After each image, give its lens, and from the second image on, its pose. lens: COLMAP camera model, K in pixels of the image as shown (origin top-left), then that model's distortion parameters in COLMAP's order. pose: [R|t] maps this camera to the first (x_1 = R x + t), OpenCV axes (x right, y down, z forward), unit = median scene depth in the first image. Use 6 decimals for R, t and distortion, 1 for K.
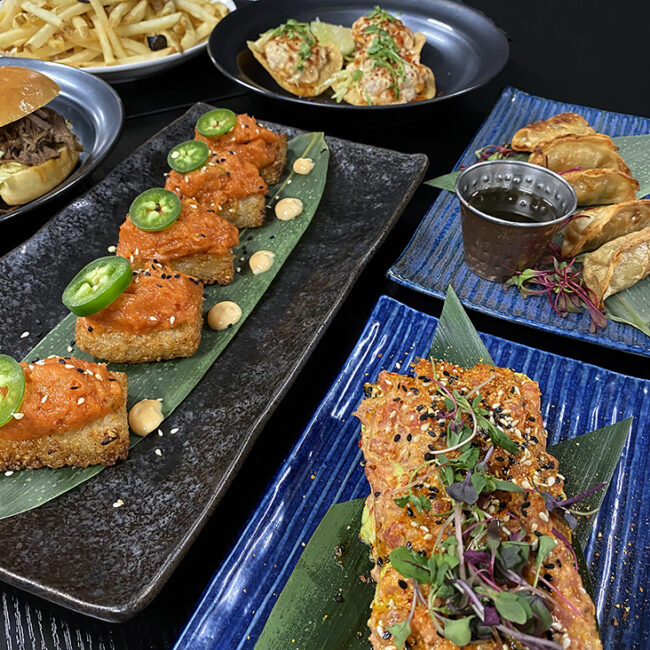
lens RADIAL K [[694.9, 0, 325.0], [0, 694.9, 325.0], [0, 0, 1]] dist [0.138425, -0.378569]
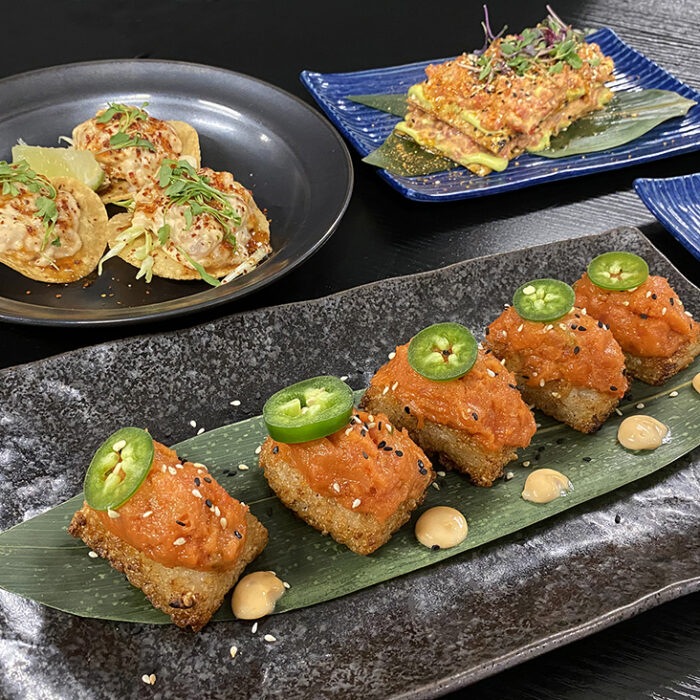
lens RADIAL K [[748.3, 0, 350.0], [0, 748.3, 350.0], [0, 0, 1]] dist [0.138425, -0.378569]
pose [[0.715766, 0.514964, -0.471689, 0.056686], [-0.508801, 0.847206, 0.152851, -0.236553], [0.478331, 0.130590, 0.868416, 0.274079]]
